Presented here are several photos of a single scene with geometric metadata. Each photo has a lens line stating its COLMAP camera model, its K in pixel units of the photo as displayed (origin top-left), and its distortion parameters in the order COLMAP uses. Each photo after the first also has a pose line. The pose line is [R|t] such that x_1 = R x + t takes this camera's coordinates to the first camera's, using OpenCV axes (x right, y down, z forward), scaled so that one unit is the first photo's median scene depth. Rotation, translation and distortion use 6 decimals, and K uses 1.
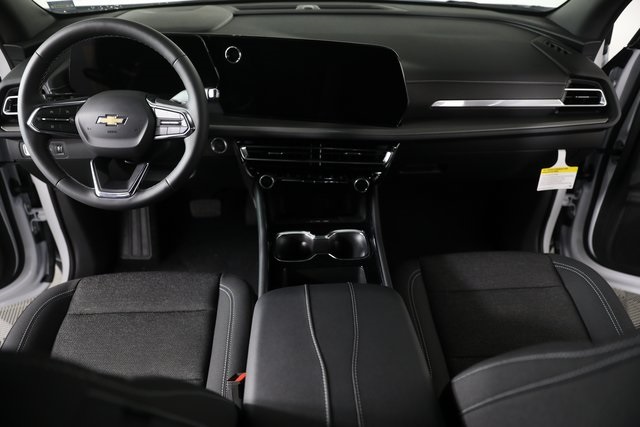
lens RADIAL K [[434.4, 0, 320.0], [0, 434.4, 213.5], [0, 0, 1]] dist [-0.112287, 0.083235]
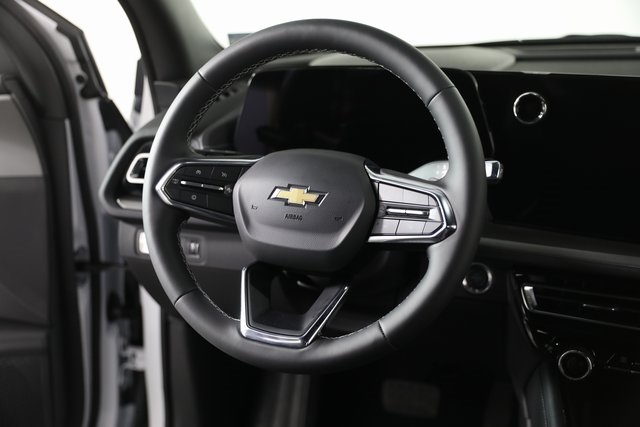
lens RADIAL K [[665.4, 0, 320.0], [0, 665.4, 213.5], [0, 0, 1]] dist [-0.009502, -0.006166]
pose [[0.930734, 0.081727, -0.356447, -0.162406], [-0.183396, 0.947590, -0.261607, 0.011541], [0.316385, 0.308858, 0.896943, 0.262676]]
